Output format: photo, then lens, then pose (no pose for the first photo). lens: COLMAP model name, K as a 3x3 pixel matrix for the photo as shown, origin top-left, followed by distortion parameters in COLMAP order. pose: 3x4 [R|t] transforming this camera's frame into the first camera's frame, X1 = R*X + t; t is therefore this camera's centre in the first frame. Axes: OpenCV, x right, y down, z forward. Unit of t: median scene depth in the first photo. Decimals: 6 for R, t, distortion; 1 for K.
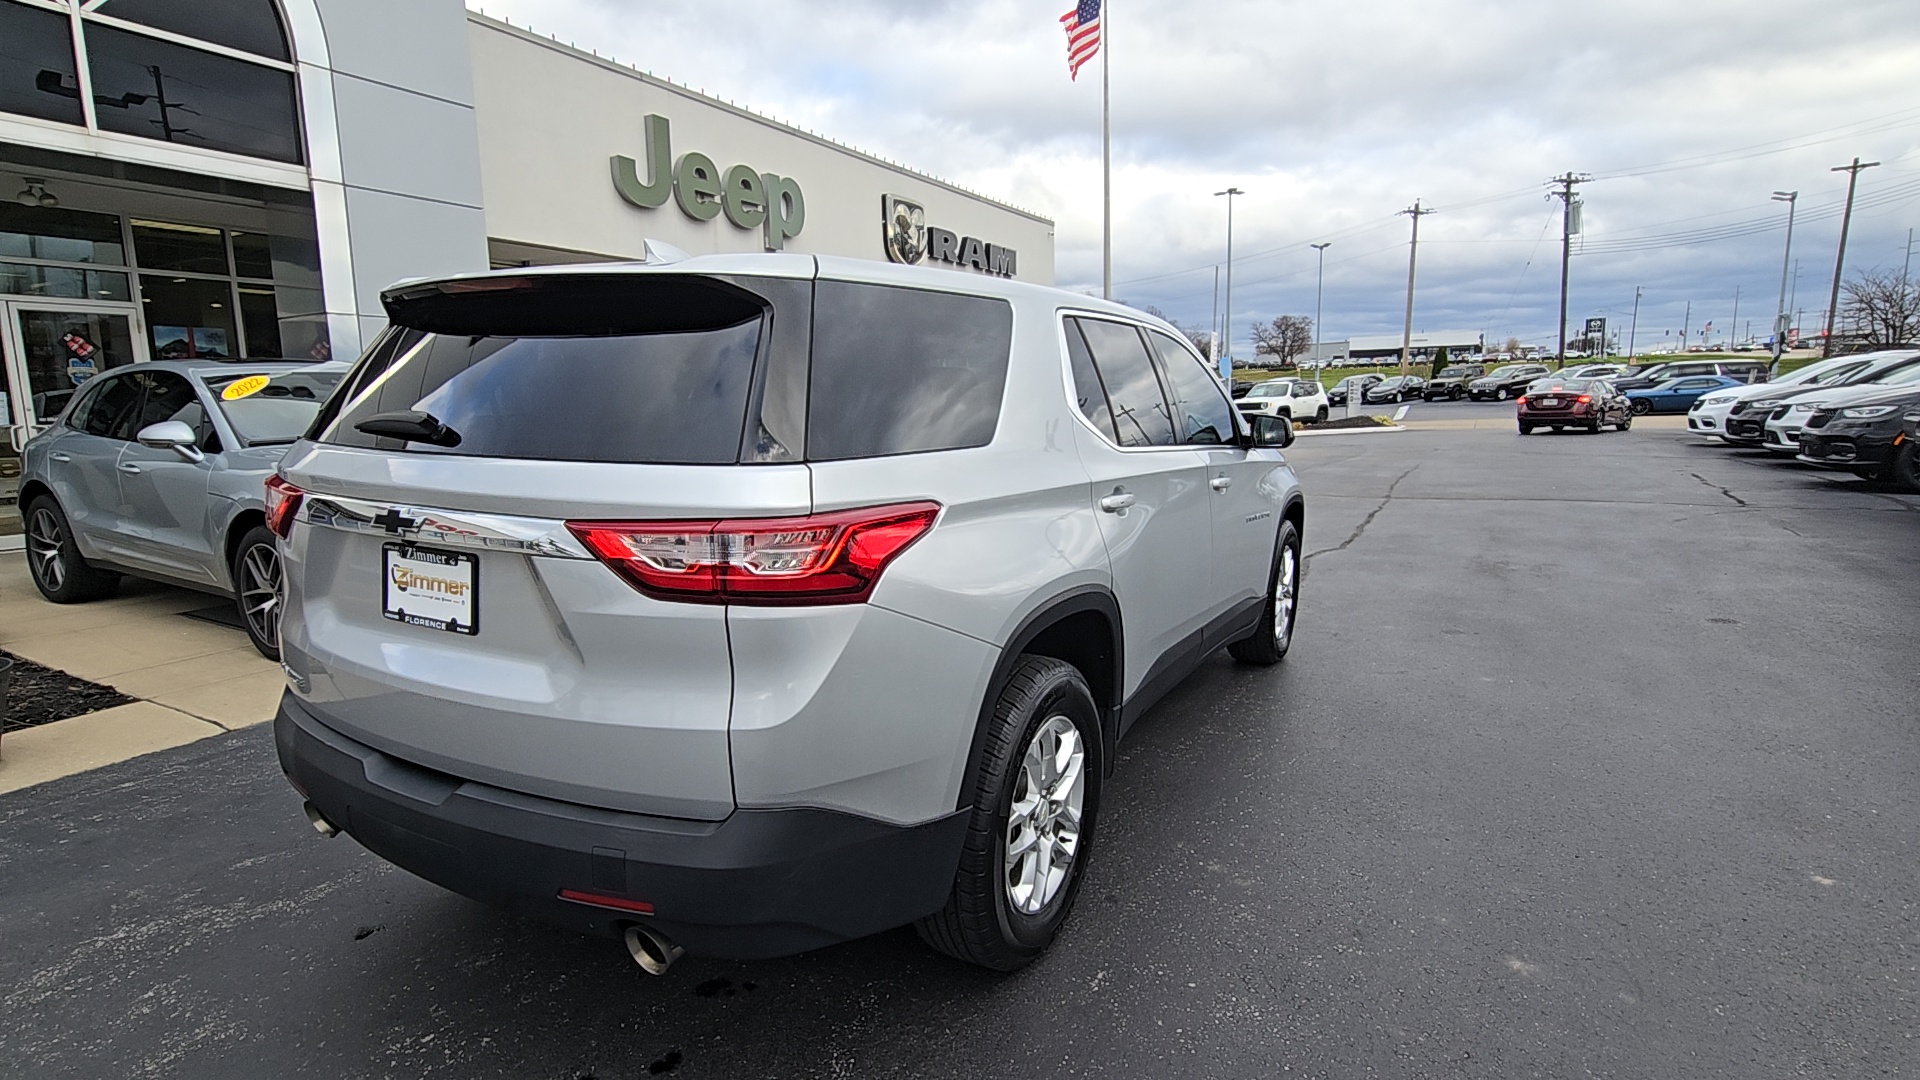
lens RADIAL K [[968.5, 0, 948.5], [0, 968.5, 541.6], [0, 0, 1]] dist [-0.003097, 0.000512]
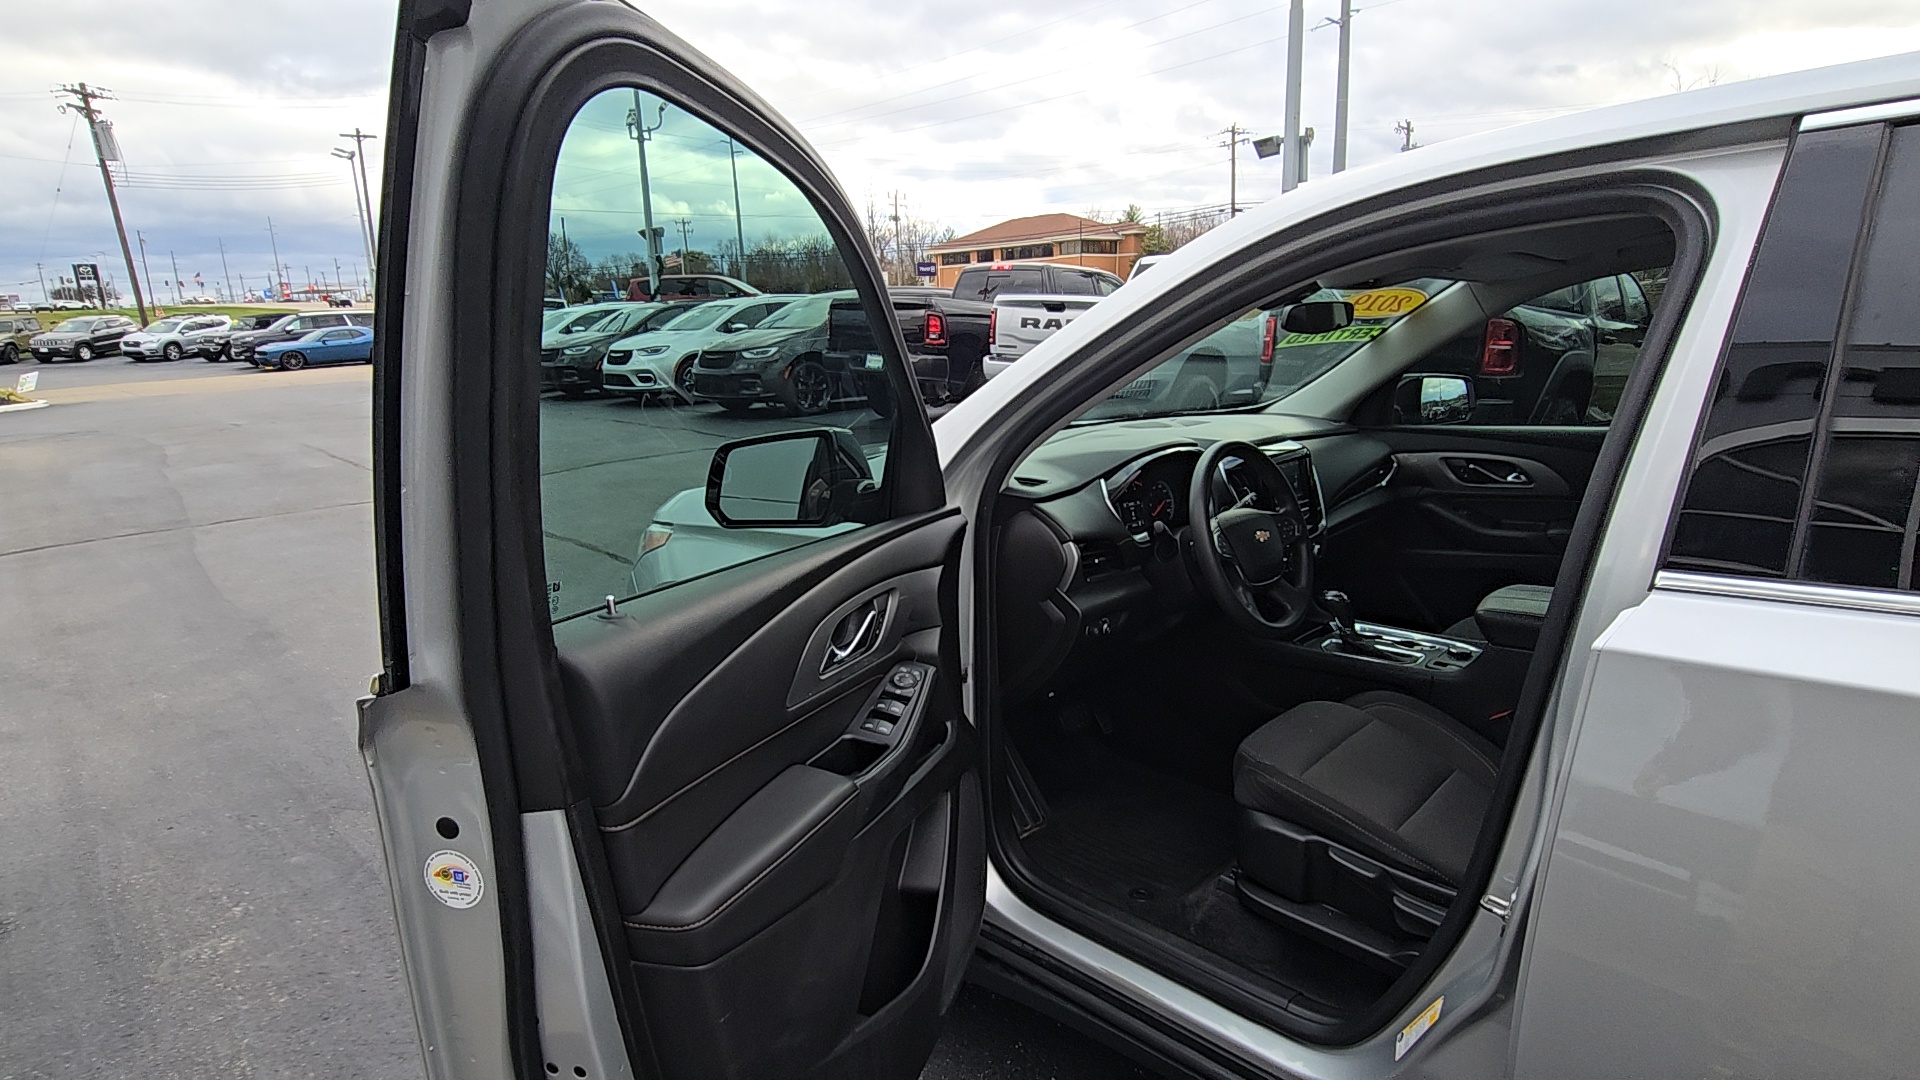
lens RADIAL K [[968.5, 0, 953.9], [0, 968.5, 538.6], [0, 0, 1]] dist [-0.003097, 0.000512]
pose [[0.255142, -0.215869, 0.942499, -0.084095], [0.173836, 0.969117, 0.174907, -0.040543], [-0.951149, 0.119215, 0.284788, 0.235113]]
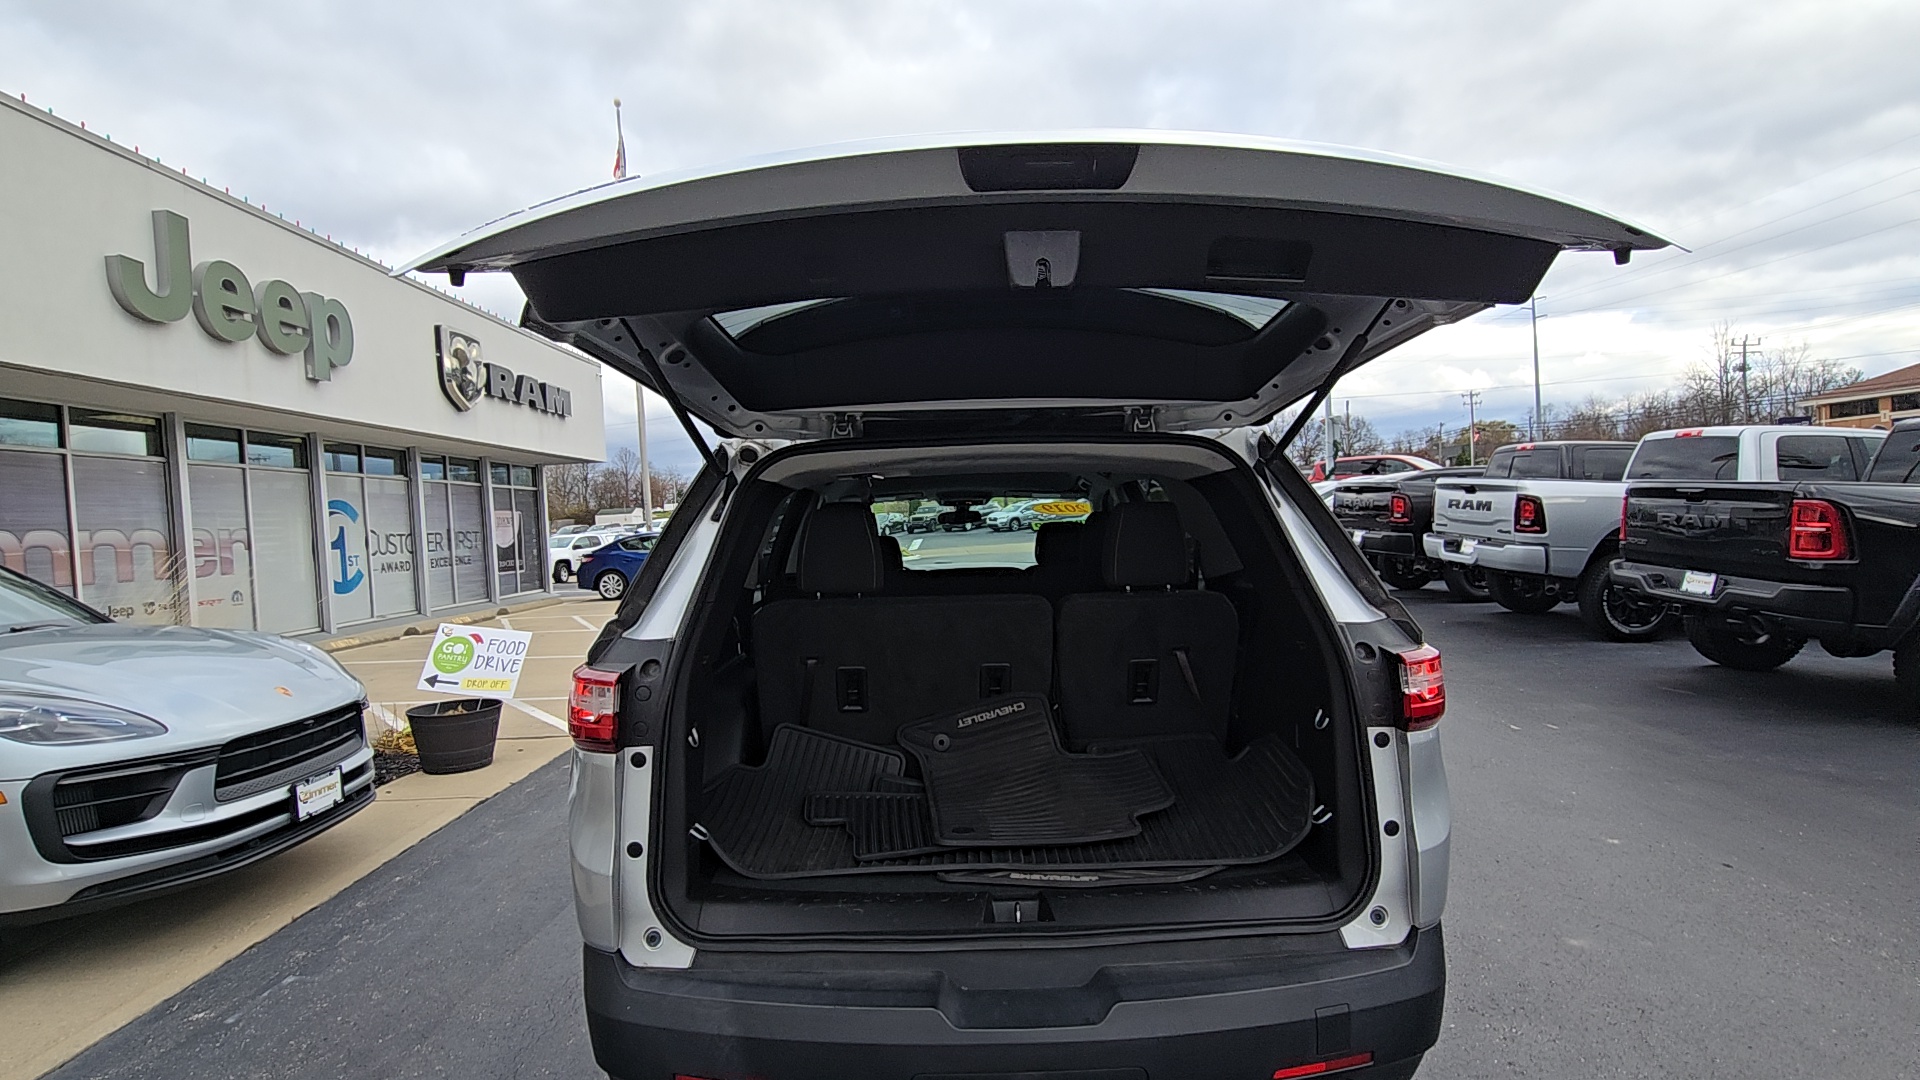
lens RADIAL K [[968.5, 0, 951.1], [0, 968.5, 541.6], [0, 0, 1]] dist [-0.003097, 0.000512]
pose [[0.861111, -0.038746, 0.506939, -0.098029], [0.110408, 0.987548, -0.112066, -0.006535], [-0.496284, 0.152472, 0.854666, 0.024429]]
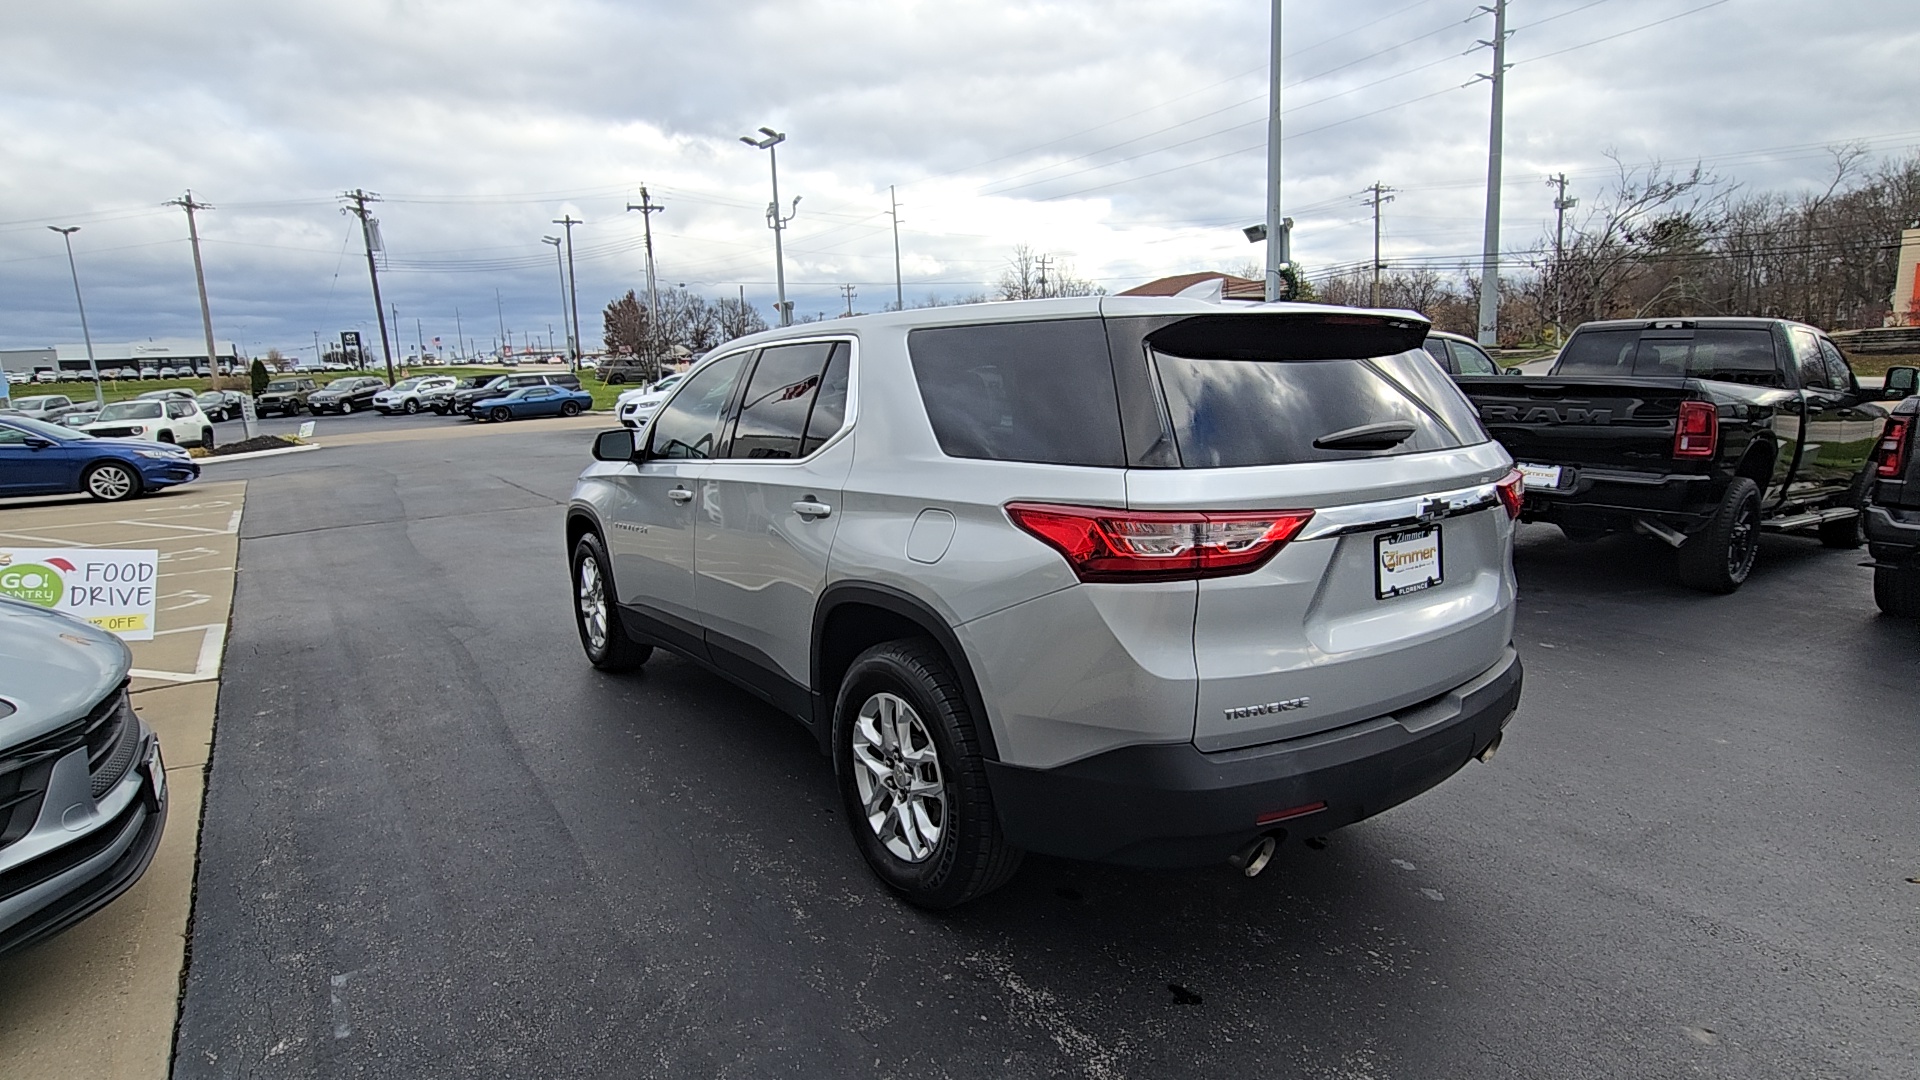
lens RADIAL K [[968.5, 0, 956.2], [0, 968.5, 538.5], [0, 0, 1]] dist [-0.003097, 0.000512]
pose [[0.409478, -0.154918, 0.899071, -0.183504], [0.168554, 0.981359, 0.092329, -0.018997], [-0.896614, 0.113736, 0.427957, 0.094561]]
